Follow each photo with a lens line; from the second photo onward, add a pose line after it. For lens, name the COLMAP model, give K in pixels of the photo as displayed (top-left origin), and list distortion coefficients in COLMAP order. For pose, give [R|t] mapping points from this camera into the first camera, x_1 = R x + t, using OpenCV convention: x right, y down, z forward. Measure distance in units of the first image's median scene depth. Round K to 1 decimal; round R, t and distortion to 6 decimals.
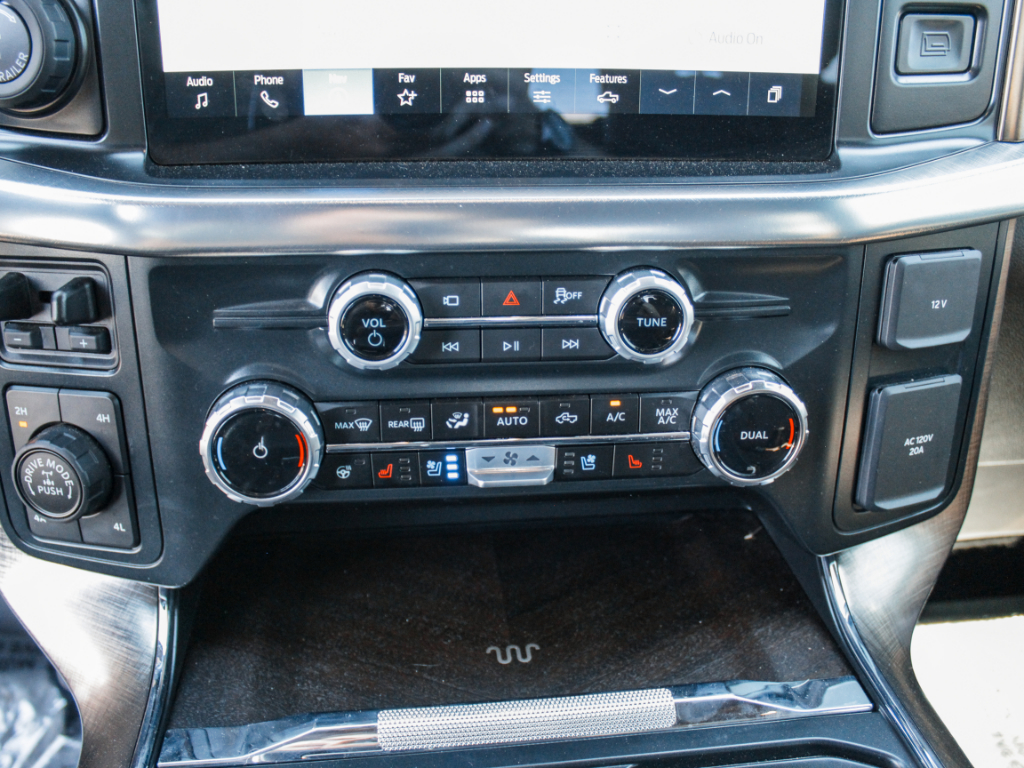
lens RADIAL K [[932.6, 0, 500.9], [0, 932.6, 397.7], [0, 0, 1]] dist [-0.129089, 0.000000]
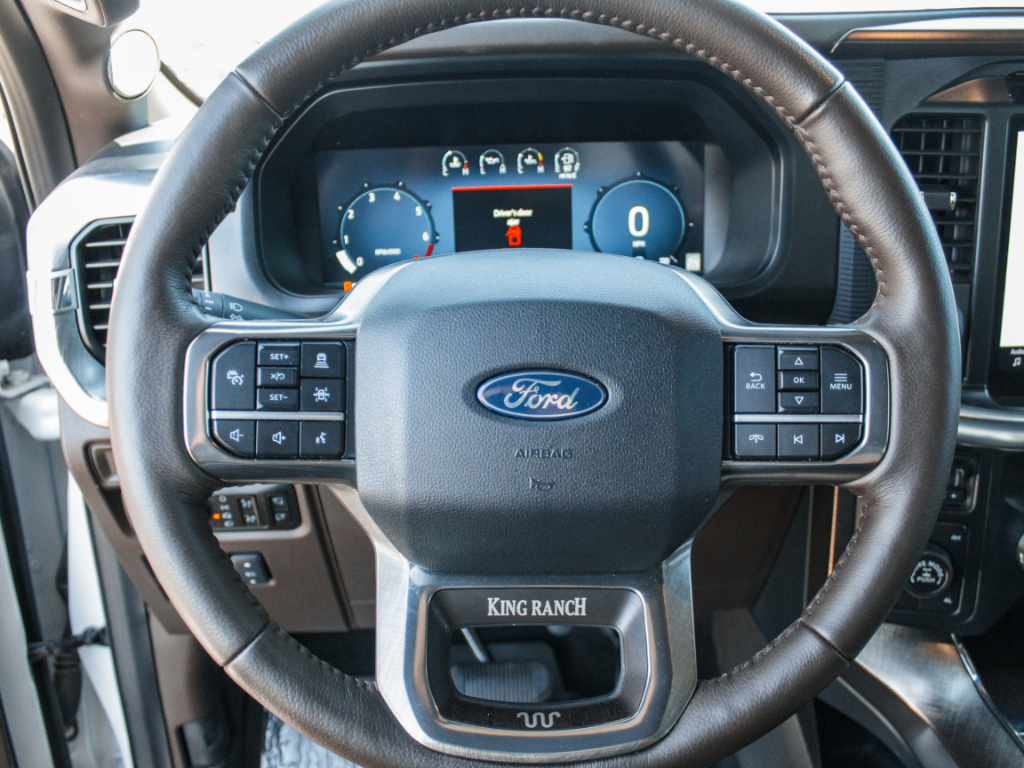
lens RADIAL K [[932.6, 0, 512.7], [0, 932.6, 388.7], [0, 0, 1]] dist [-0.129089, 0.000000]
pose [[0.995973, -0.001804, -0.089636, -1.127352], [-0.005931, 0.996282, -0.085947, -0.109404], [0.089457, 0.086133, 0.992259, -0.828008]]
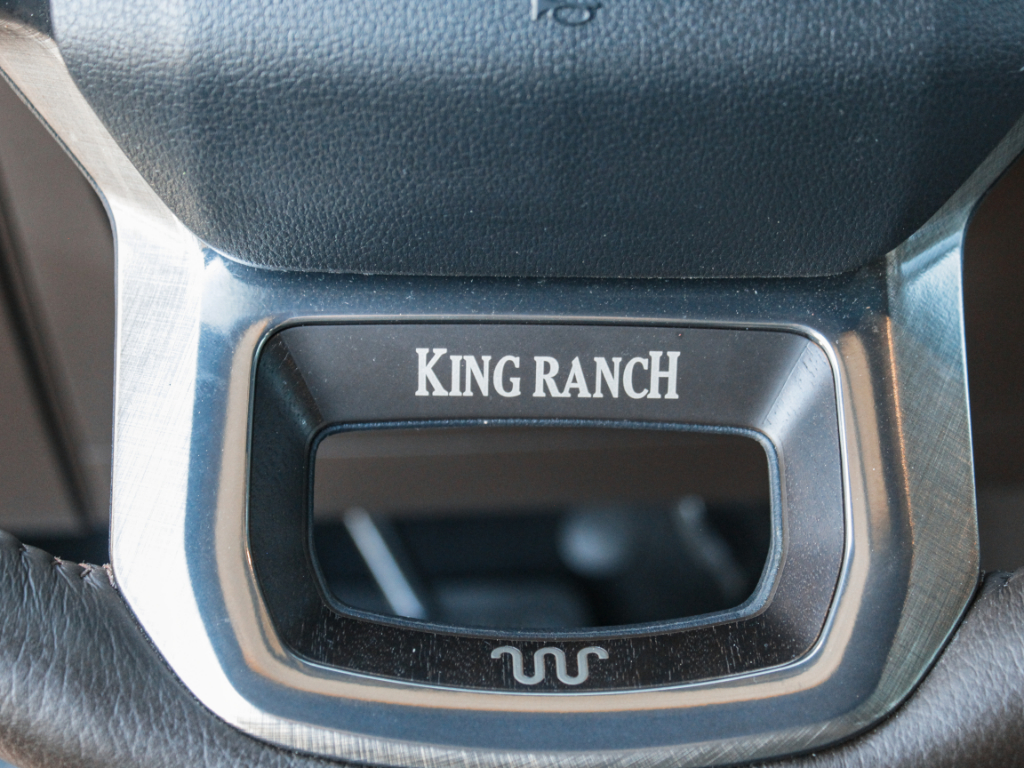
lens RADIAL K [[2064.0, 0, 504.3], [0, 2064.0, 379.2], [0, 0, 1]] dist [0.009625, 0.000000]
pose [[0.996465, 0.020004, -0.081597, -1.144404], [-0.015211, 0.998146, 0.058942, 0.020033], [0.082625, -0.057492, 0.994921, -0.591527]]
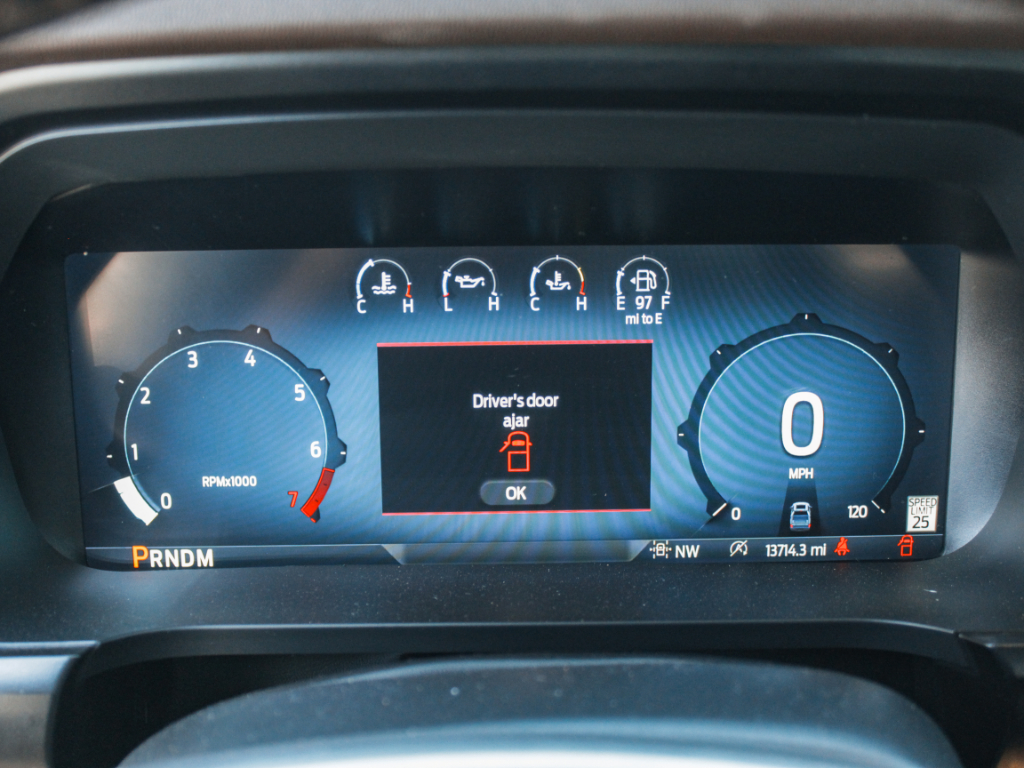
lens RADIAL K [[1188.3, 0, 513.0], [0, 1188.3, 385.8], [0, 0, 1]] dist [-0.094965, 0.000000]
pose [[0.994581, 0.015716, -0.102771, -1.191913], [-0.028935, 0.991296, -0.128431, -0.519294], [0.099858, 0.130709, 0.986379, 0.000997]]
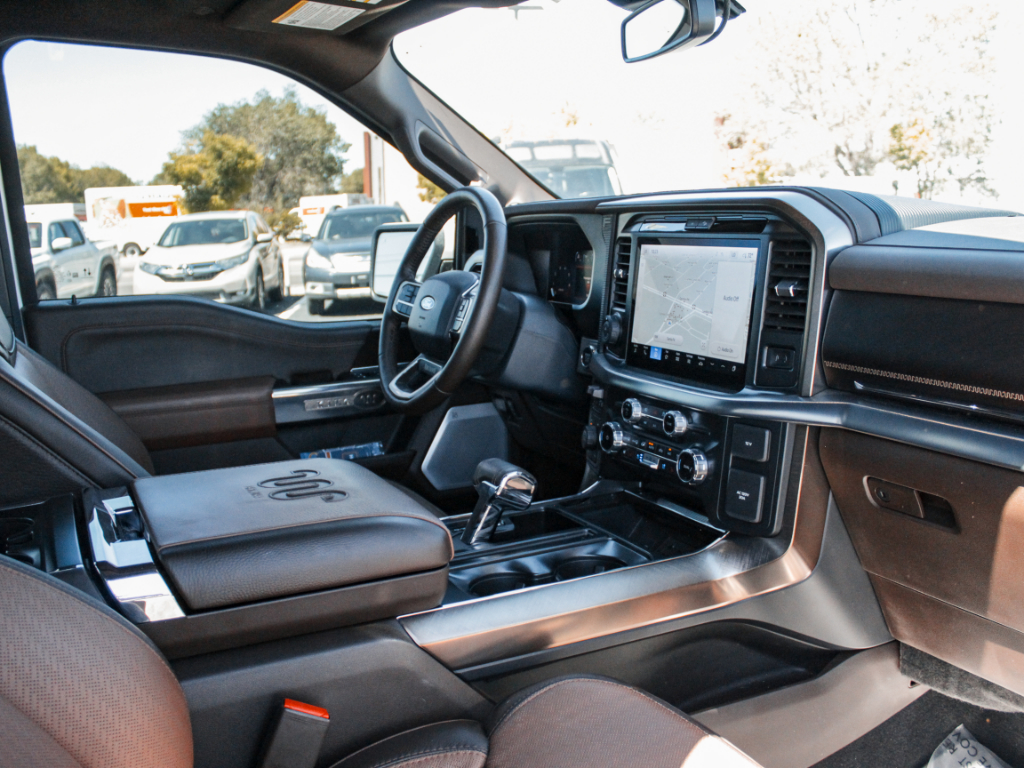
lens RADIAL K [[947.9, 0, 514.2], [0, 947.9, 388.5], [0, 0, 1]] dist [-0.114569, 0.000000]
pose [[0.346393, 0.142894, -0.927142, 3.100907], [-0.372245, 0.928126, 0.003970, -0.002438], [0.861072, 0.343749, 0.374688, -0.853429]]
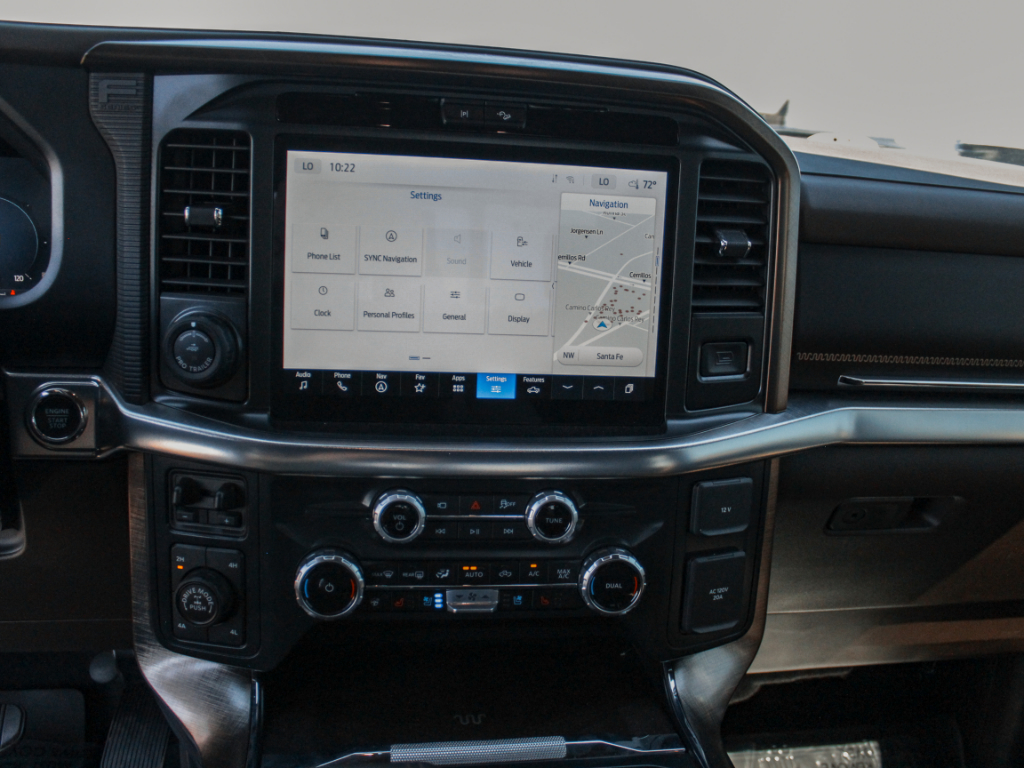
lens RADIAL K [[932.6, 0, 502.9], [0, 932.6, 383.7], [0, 0, 1]] dist [-0.129089, 0.000000]
pose [[0.998044, 0.033902, 0.052524, -0.036846], [-0.023871, 0.983188, -0.181027, -0.012790], [-0.057778, 0.179419, 0.982075, -0.762061]]
